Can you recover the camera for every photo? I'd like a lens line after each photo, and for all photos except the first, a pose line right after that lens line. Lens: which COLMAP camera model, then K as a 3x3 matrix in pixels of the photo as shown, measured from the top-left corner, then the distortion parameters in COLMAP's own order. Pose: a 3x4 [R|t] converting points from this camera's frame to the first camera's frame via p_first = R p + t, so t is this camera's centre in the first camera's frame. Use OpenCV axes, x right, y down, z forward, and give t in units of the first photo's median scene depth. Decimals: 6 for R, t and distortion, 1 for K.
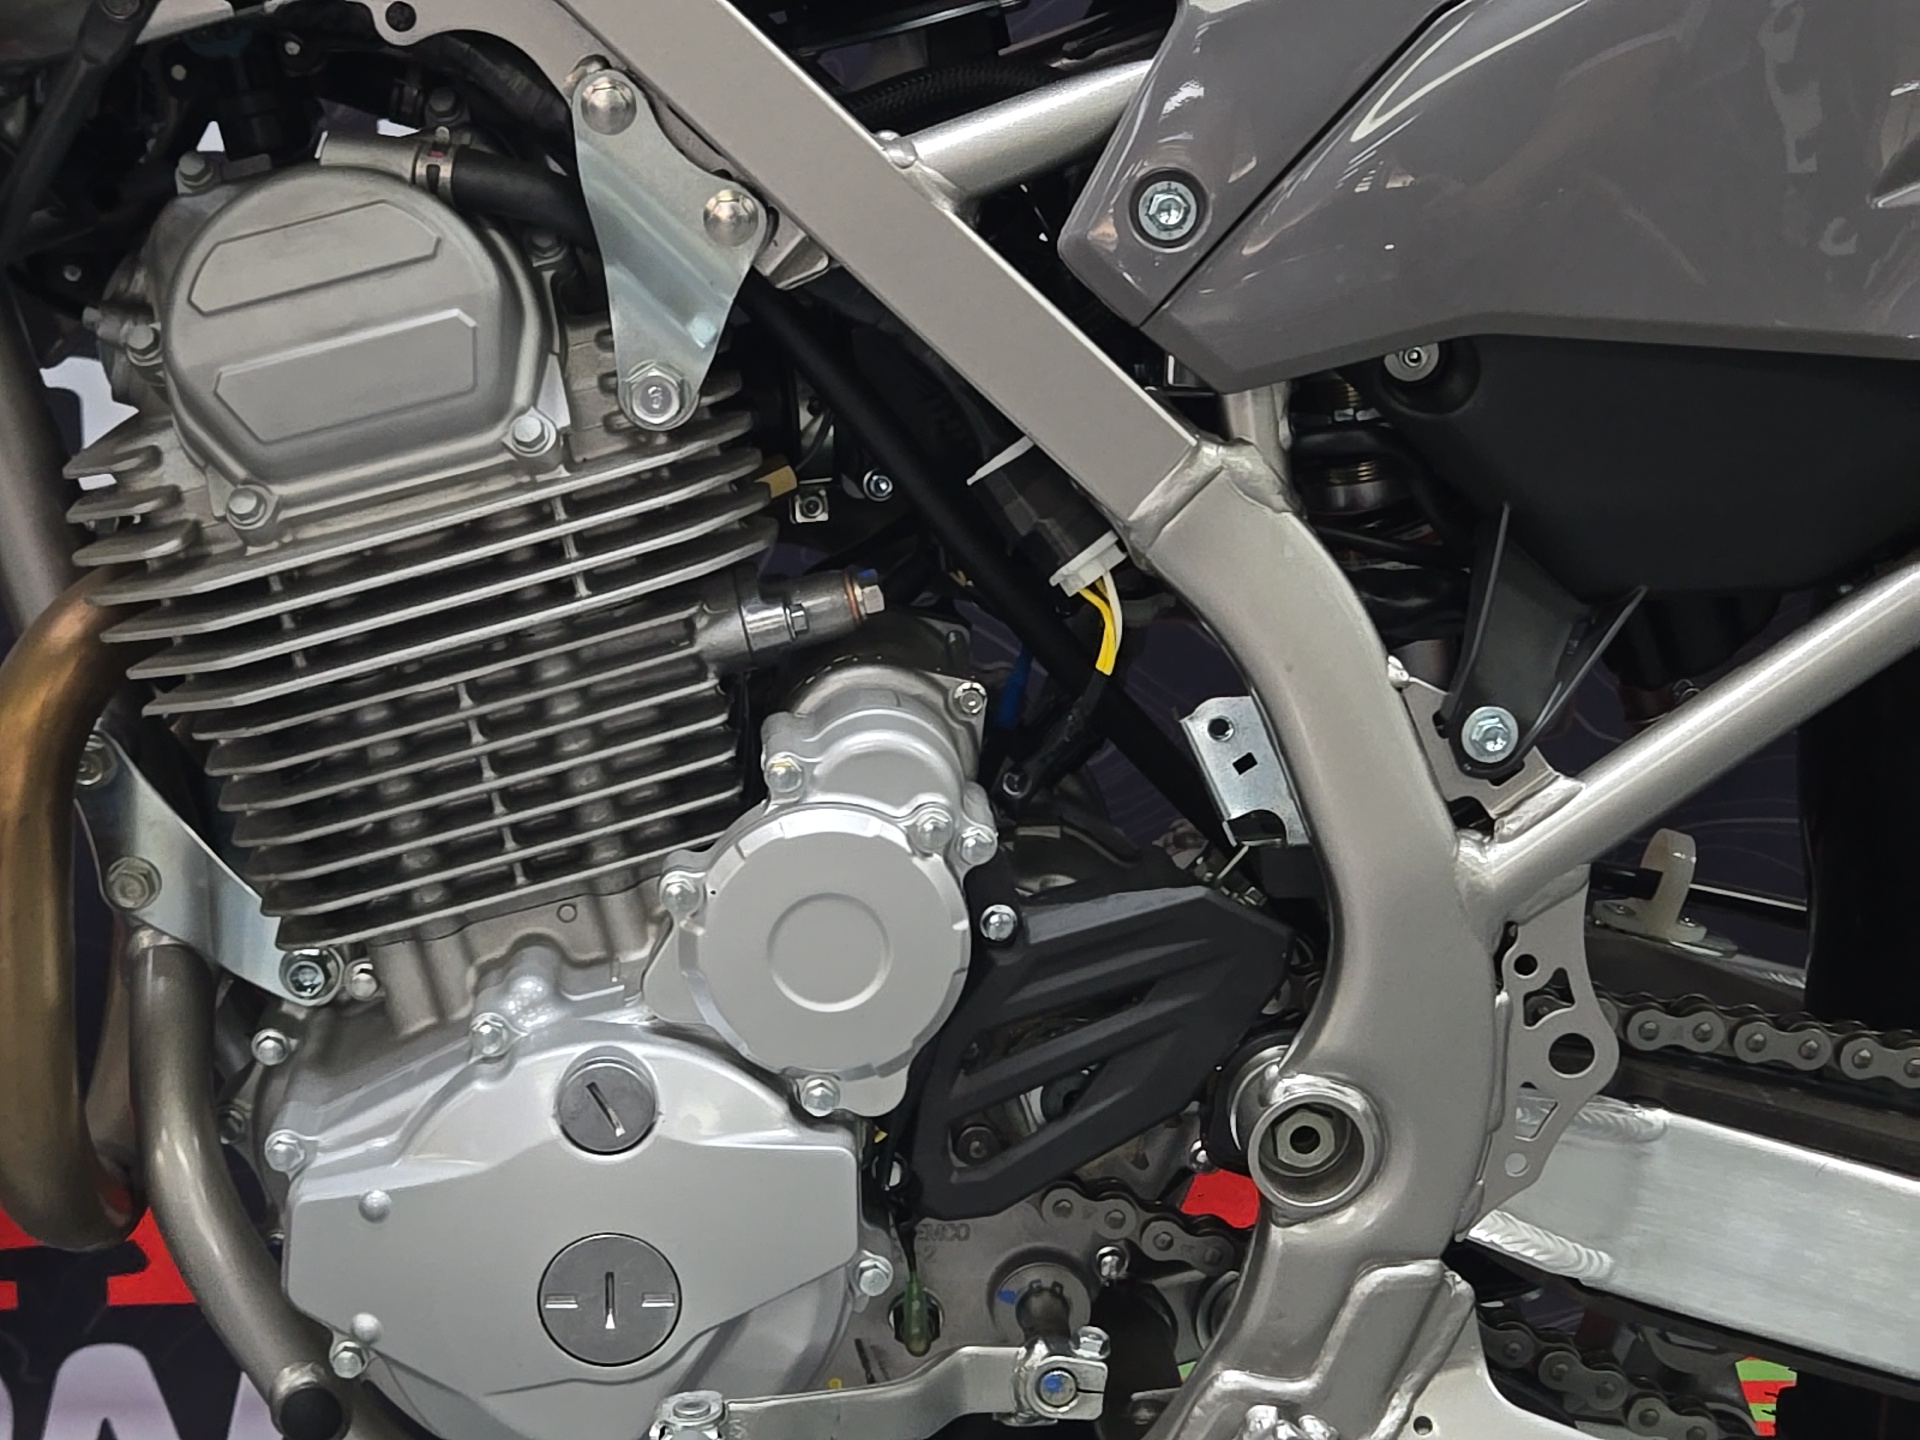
lens RADIAL K [[3173.4, 0, 960.0], [0, 3173.4, 720.0], [0, 0, 1]] dist [0.098607, -0.159655]
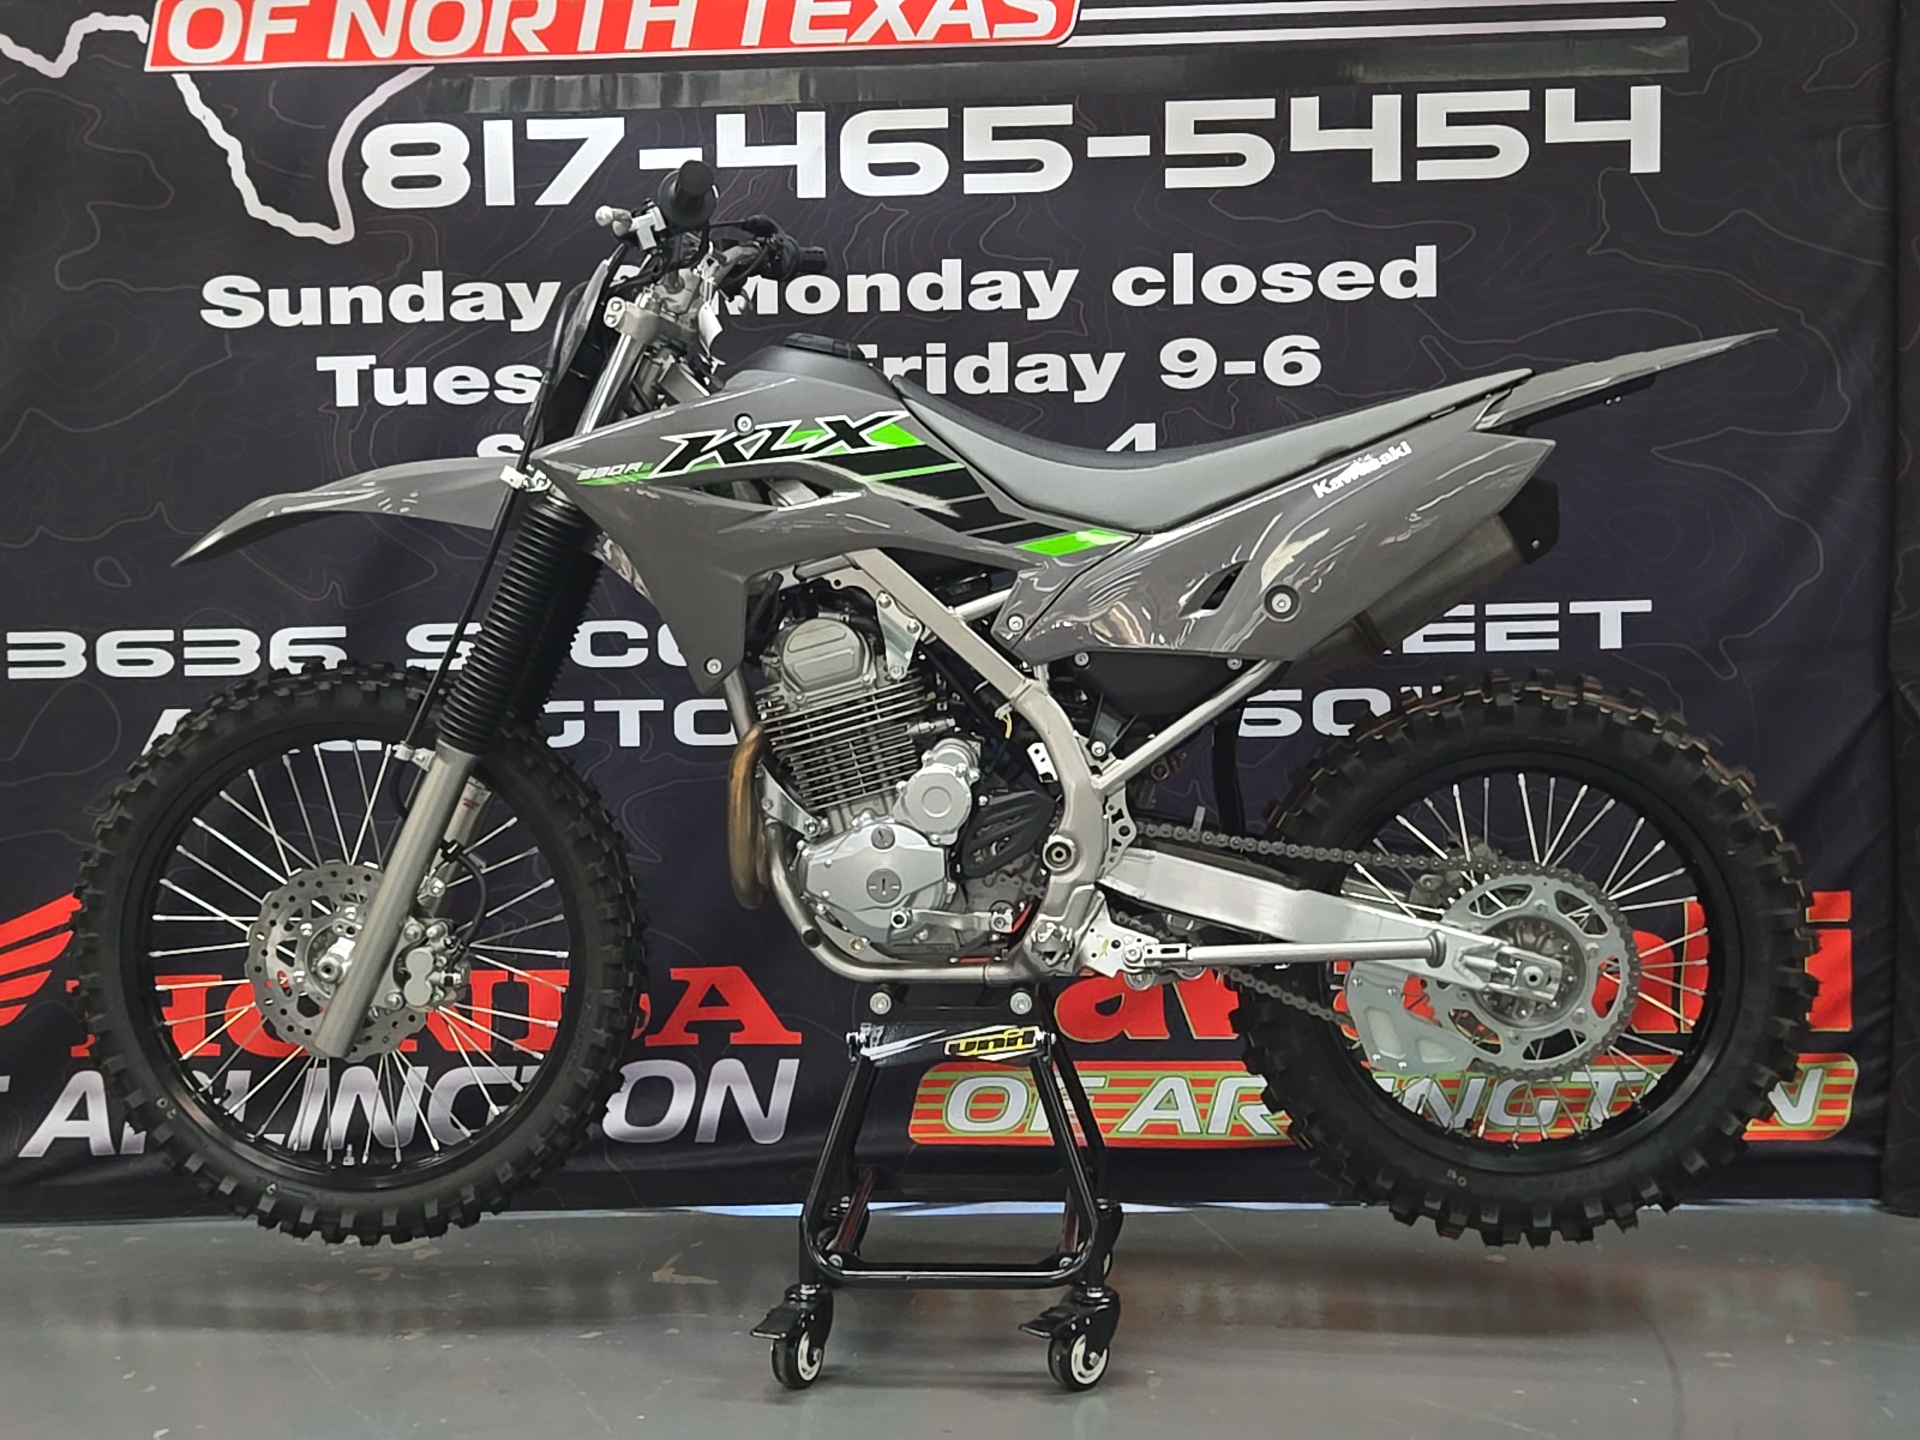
lens RADIAL K [[3620.4, 0, 986.5], [0, 3620.4, 792.0], [0, 0, 1]] dist [0.064780, -0.138746]
pose [[0.992148, -0.015762, -0.124073, 0.594307], [-0.005037, 0.986187, -0.165560, 0.822550], [0.124969, 0.164885, 0.978364, -3.521471]]
